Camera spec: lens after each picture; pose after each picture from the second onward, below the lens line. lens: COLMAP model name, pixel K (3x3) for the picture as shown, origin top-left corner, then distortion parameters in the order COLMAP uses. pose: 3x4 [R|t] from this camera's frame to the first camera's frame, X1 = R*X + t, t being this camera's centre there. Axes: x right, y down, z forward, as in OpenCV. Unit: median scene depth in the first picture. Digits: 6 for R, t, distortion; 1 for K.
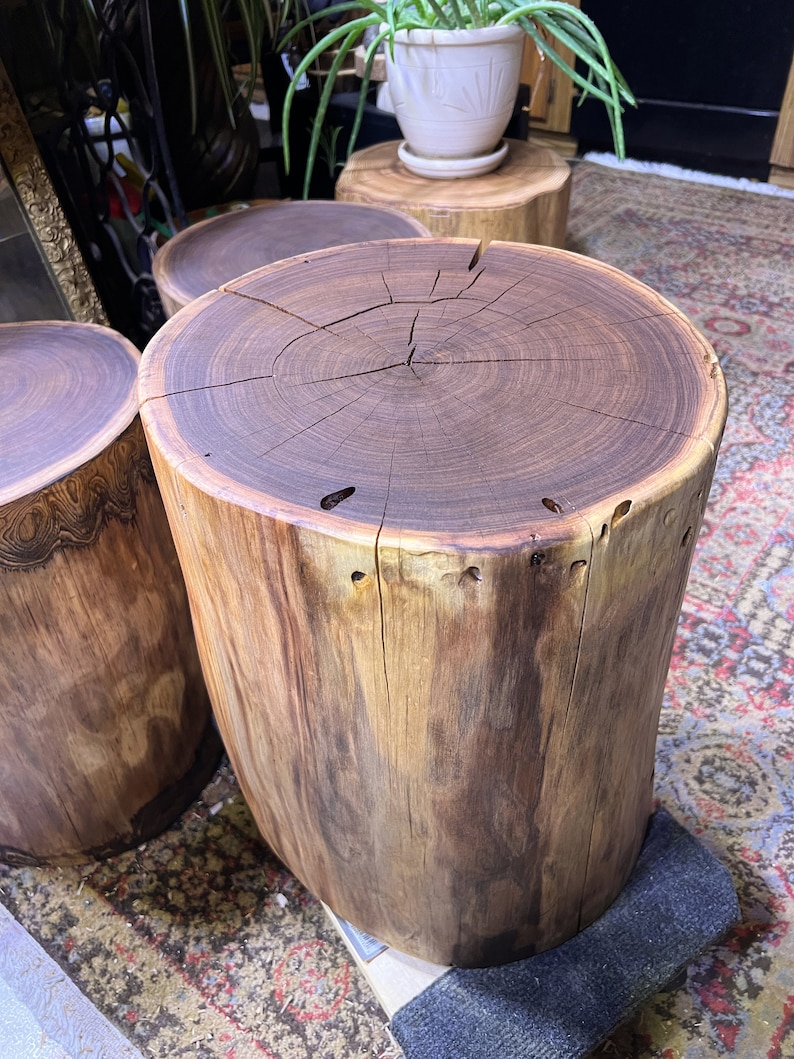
lens RADIAL K [[774.8, 0, 398.7], [0, 774.8, 525.5], [0, 0, 1]] dist [0.004733, -0.016455]
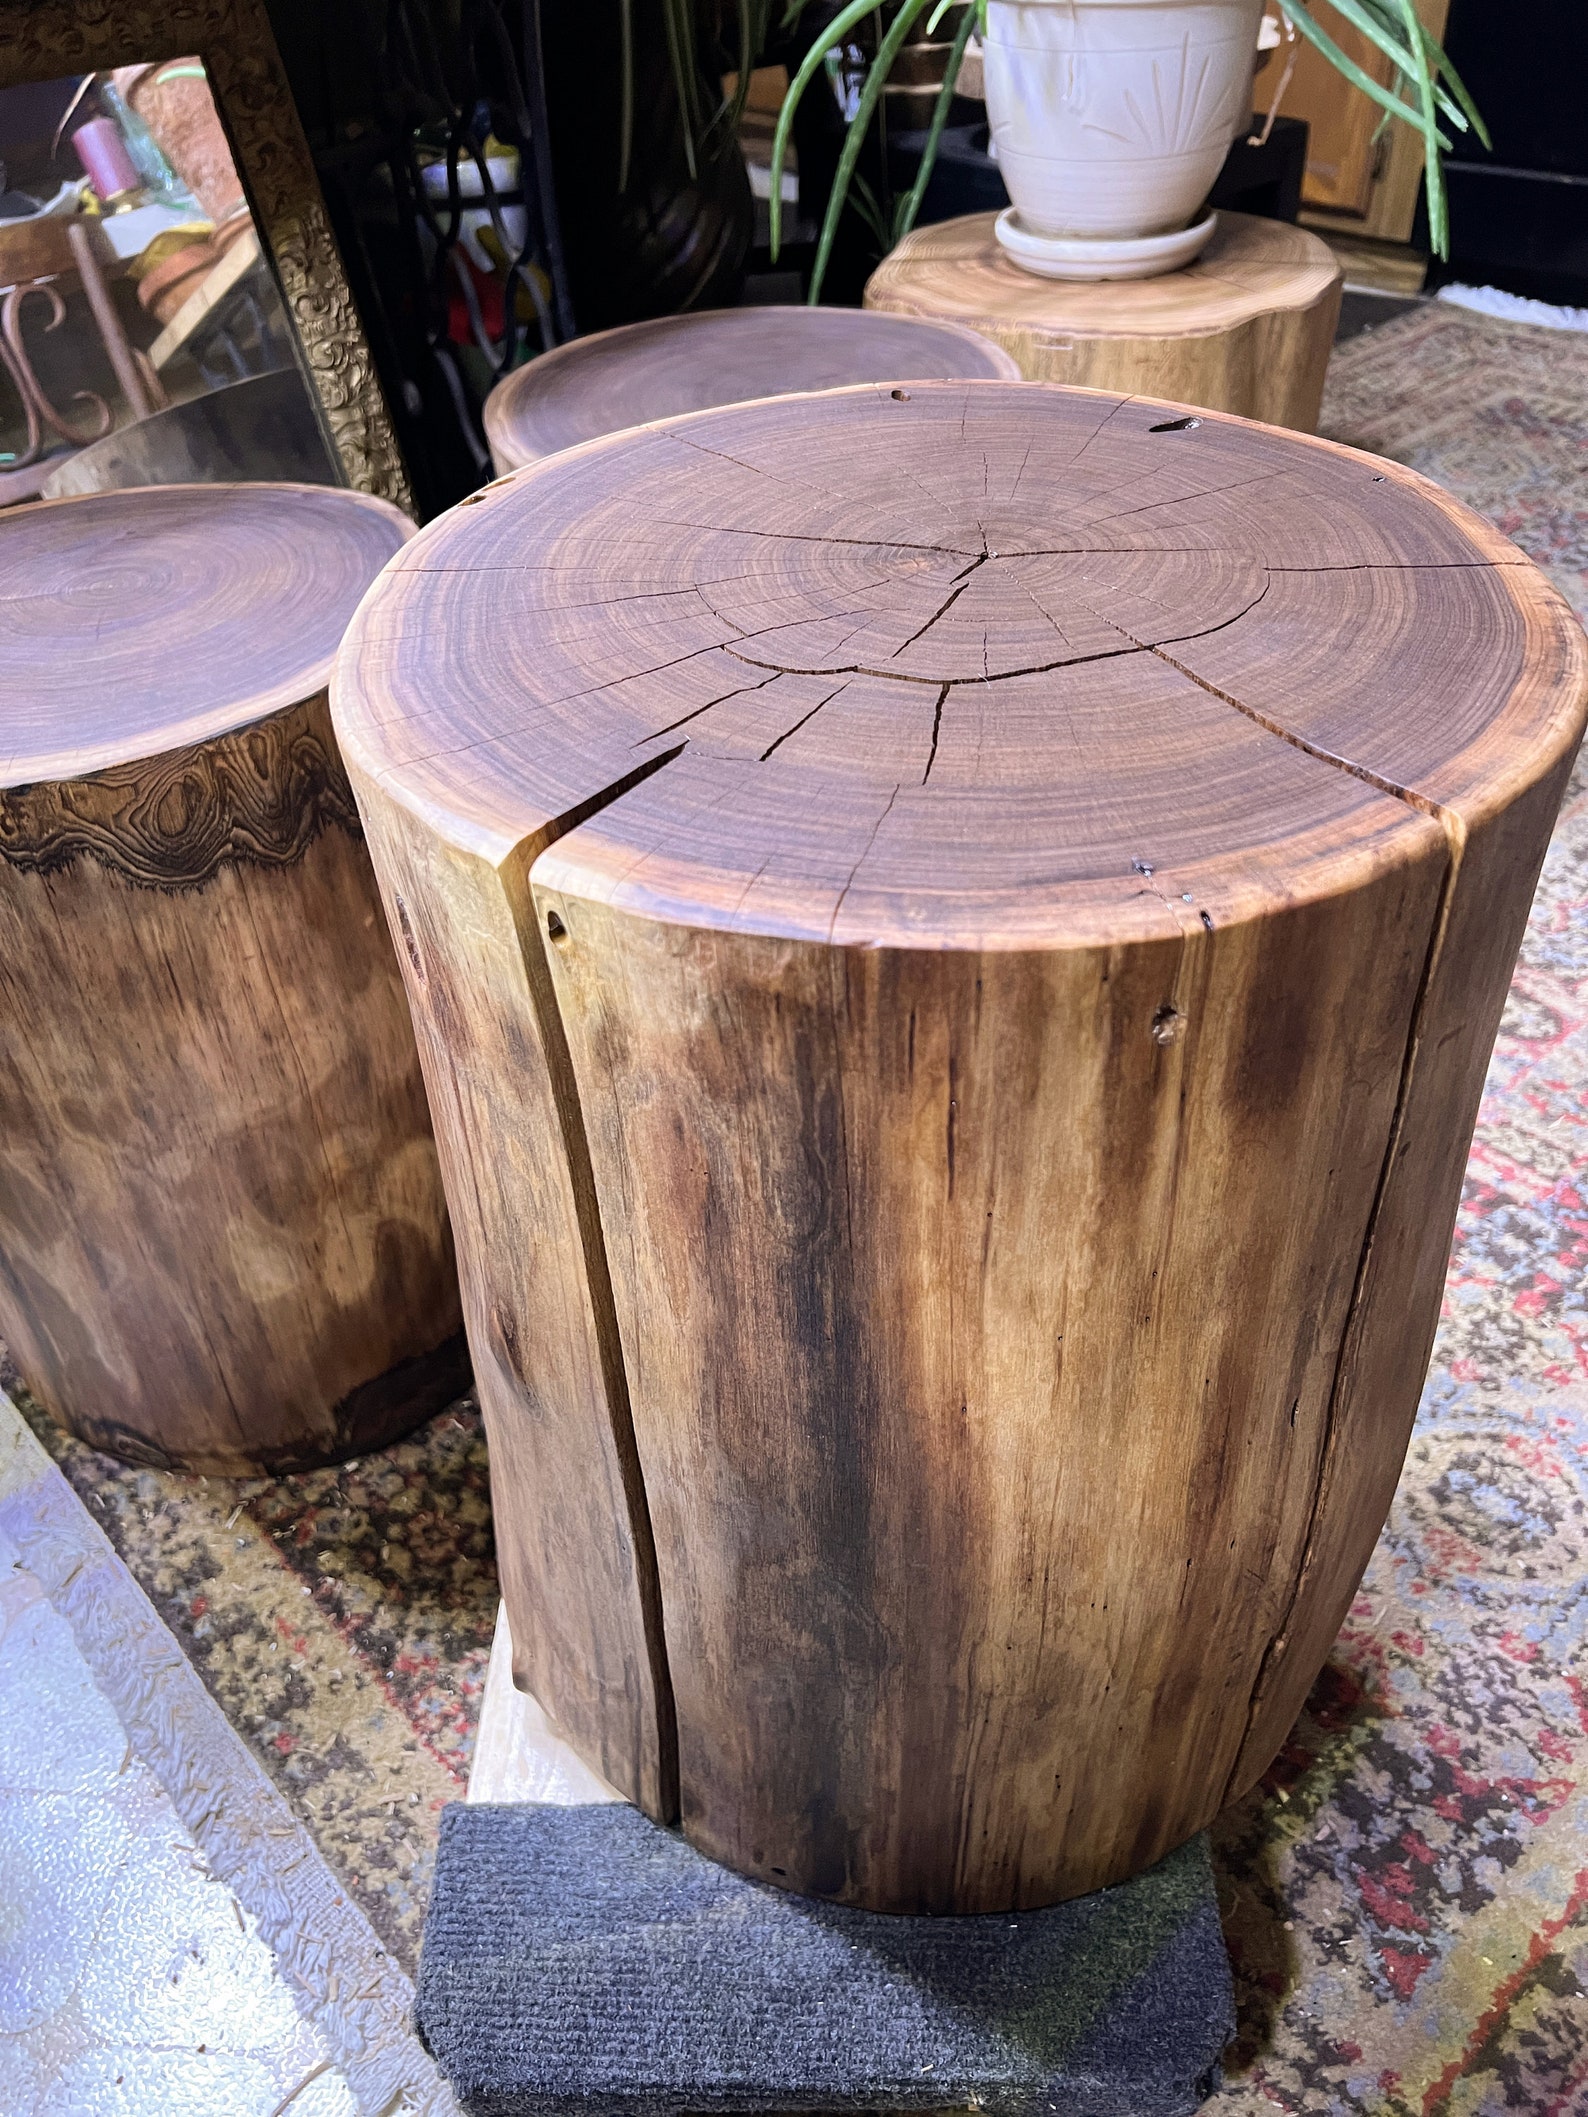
lens RADIAL K [[1548.9, 0, 800.1], [0, 1548.9, 1055.5], [0, 0, 1]] dist [0.004733, -0.016455]
pose [[0.985145, 0.103879, -0.136745, 0.098171], [-0.102954, 0.994590, 0.013833, 0.082969], [0.137442, 0.000451, 0.990510, -0.033315]]
